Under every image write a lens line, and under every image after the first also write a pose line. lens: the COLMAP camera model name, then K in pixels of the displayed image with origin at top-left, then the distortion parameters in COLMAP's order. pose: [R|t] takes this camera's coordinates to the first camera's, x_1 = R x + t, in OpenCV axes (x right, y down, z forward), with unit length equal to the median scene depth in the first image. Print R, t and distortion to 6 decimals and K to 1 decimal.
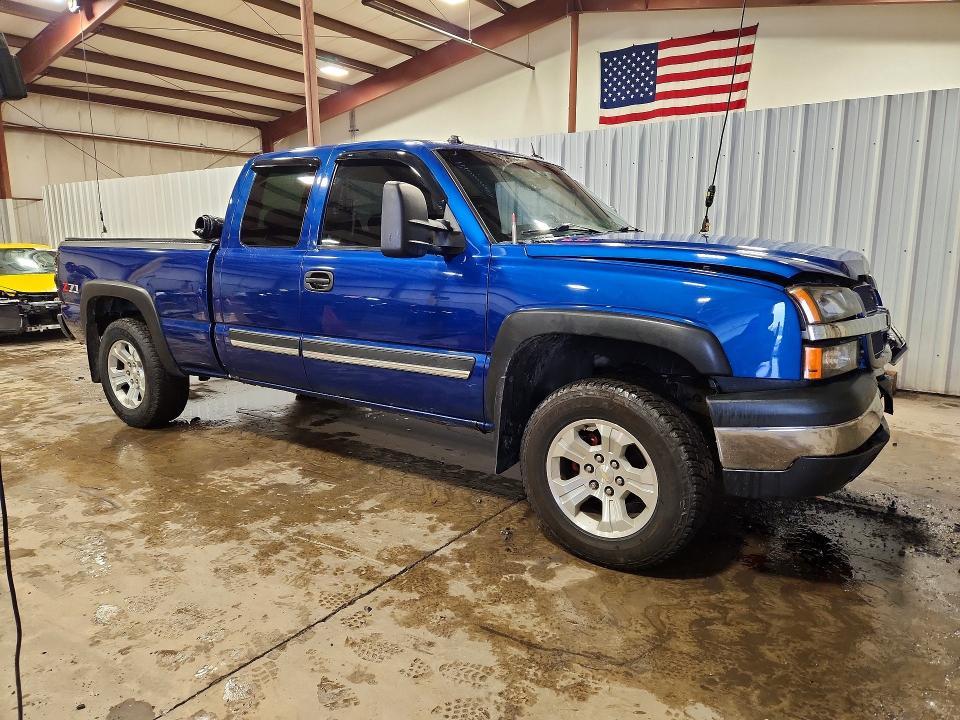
lens RADIAL K [[645.7, 0, 490.2], [0, 645.7, 354.0], [0, 0, 1]] dist [0.025609, -0.012655]
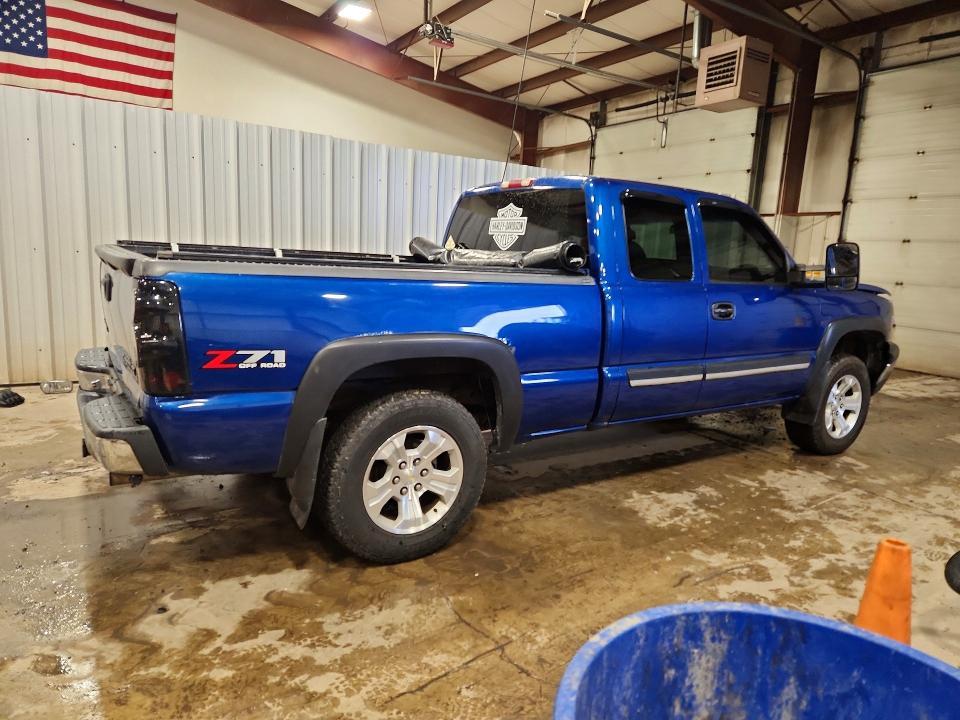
lens RADIAL K [[645.7, 0, 489.1], [0, 645.7, 369.1], [0, 0, 1]] dist [0.025609, -0.012655]
pose [[0.375373, -0.145406, 0.915397, -1.555042], [0.109737, 0.987644, 0.111882, -0.193294], [-0.920355, 0.058455, 0.386692, 0.981799]]
